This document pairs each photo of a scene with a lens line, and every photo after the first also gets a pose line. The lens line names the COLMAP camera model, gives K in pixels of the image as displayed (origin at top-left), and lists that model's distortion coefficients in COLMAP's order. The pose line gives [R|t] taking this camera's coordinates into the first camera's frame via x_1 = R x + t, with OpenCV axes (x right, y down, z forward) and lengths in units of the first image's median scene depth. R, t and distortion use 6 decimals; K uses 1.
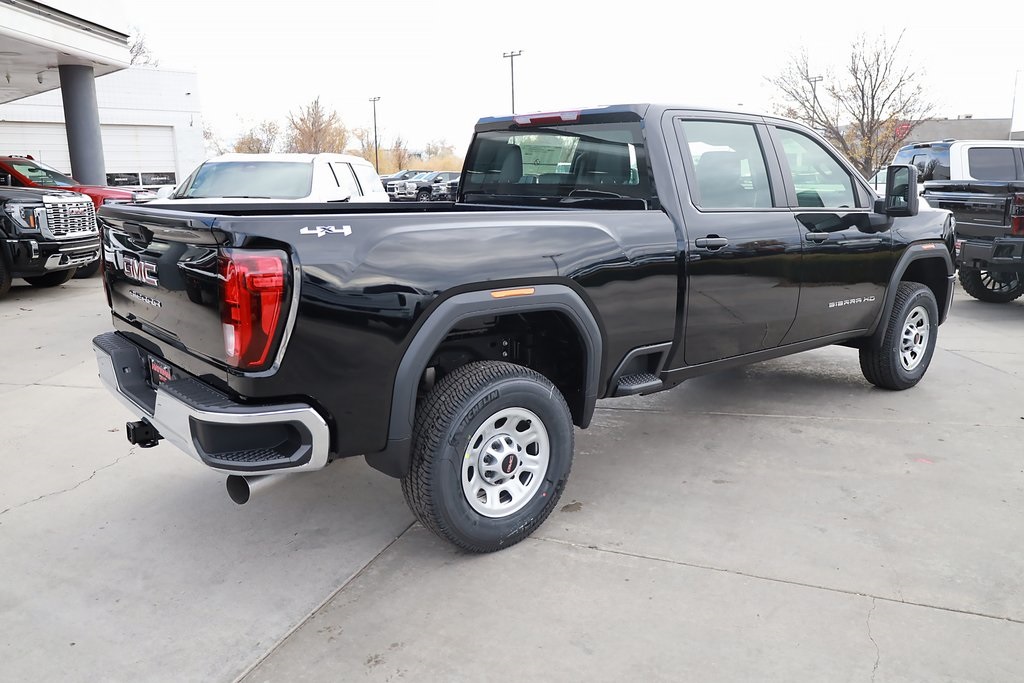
lens RADIAL K [[790.3, 0, 512.0], [0, 790.3, 341.5], [0, 0, 1]] dist [-0.002569, -0.001791]
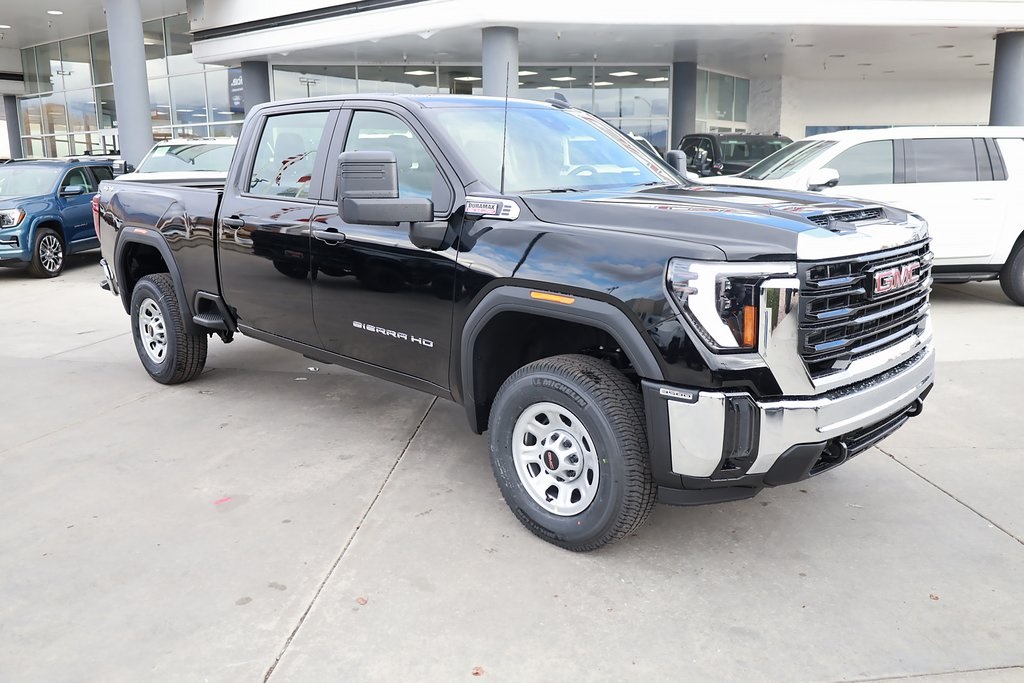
lens RADIAL K [[826.4, 0, 512.0], [0, 826.4, 341.5], [0, 0, 1]] dist [-0.001526, 0.000733]
pose [[0.090971, 0.214366, -0.972508, 1.131089], [-0.197180, 0.961100, 0.193407, -0.204038], [0.976138, 0.174164, 0.129701, 0.947441]]
